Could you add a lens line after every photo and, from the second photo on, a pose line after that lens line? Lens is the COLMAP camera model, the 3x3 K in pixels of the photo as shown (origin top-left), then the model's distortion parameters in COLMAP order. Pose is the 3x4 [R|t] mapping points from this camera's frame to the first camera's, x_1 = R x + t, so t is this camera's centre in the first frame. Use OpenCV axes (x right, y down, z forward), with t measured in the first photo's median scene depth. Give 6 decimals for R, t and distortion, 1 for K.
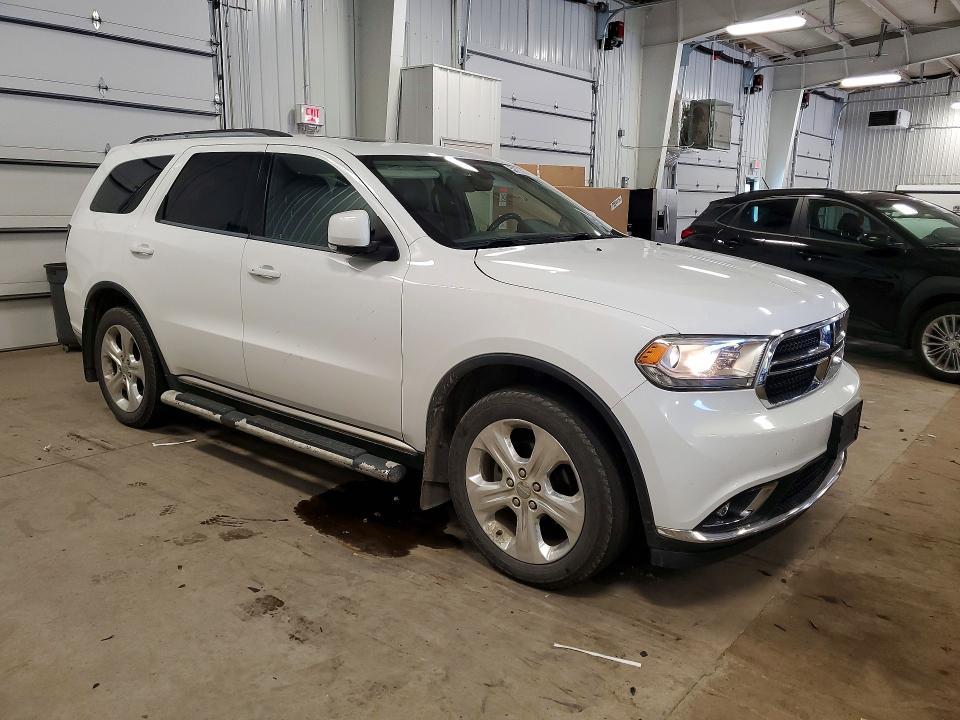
lens RADIAL K [[756.5, 0, 494.3], [0, 756.5, 327.9], [0, 0, 1]] dist [-0.009299, 0.070647]
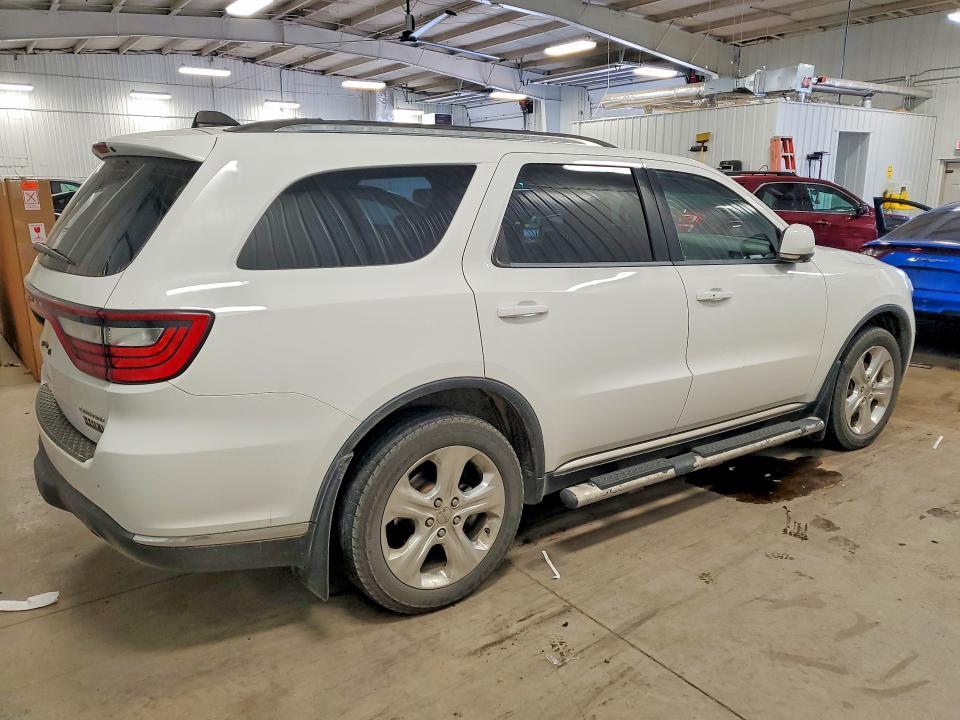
lens RADIAL K [[730.1, 0, 475.2], [0, 730.1, 357.9], [0, 0, 1]] dist [0.034006, -0.006696]
pose [[0.274910, -0.222319, 0.935414, -1.236863], [0.172674, 0.968497, 0.179434, -0.210490], [-0.945837, 0.112193, 0.304638, 0.974514]]
